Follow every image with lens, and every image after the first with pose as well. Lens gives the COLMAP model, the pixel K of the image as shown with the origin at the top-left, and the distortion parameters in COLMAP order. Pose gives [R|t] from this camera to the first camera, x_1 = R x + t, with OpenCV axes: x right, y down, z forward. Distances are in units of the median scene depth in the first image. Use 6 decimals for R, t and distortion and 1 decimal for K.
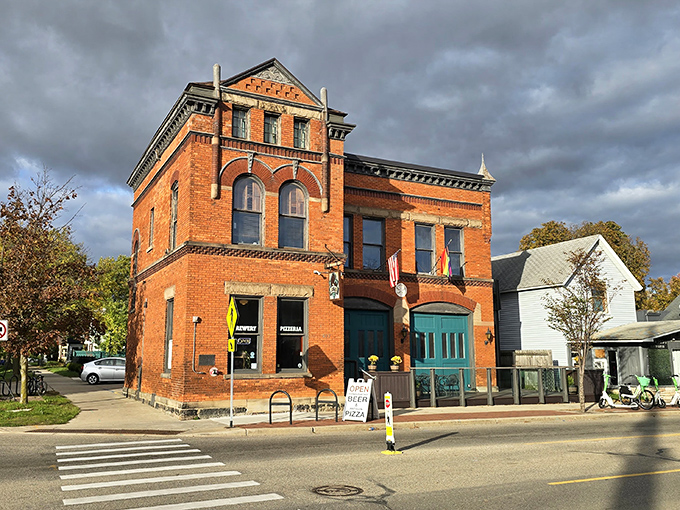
lens RADIAL K [[650.7, 0, 339.8], [0, 650.7, 258.4], [0, 0, 1]] dist [0.019904, 0.000000]
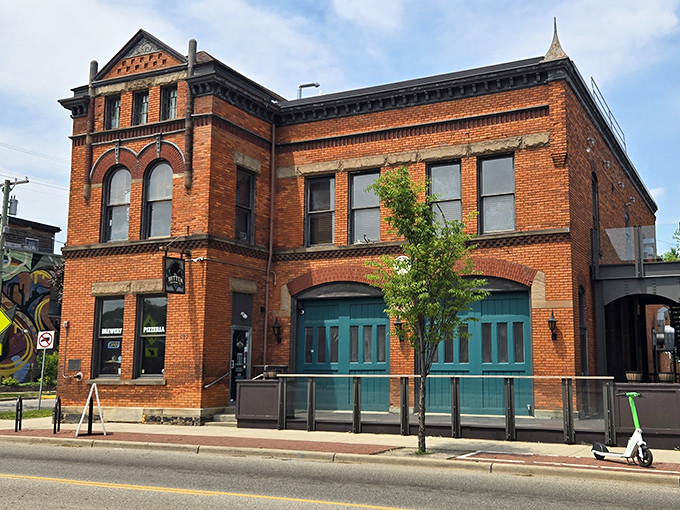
lens RADIAL K [[793.4, 0, 340.6], [0, 793.4, 252.1], [0, 0, 1]] dist [-0.023001, 0.000000]
pose [[0.595526, -0.108955, -0.795913, 0.931069], [0.124417, 0.991315, -0.042612, 0.080821], [0.793643, -0.073649, 0.603910, 0.557144]]
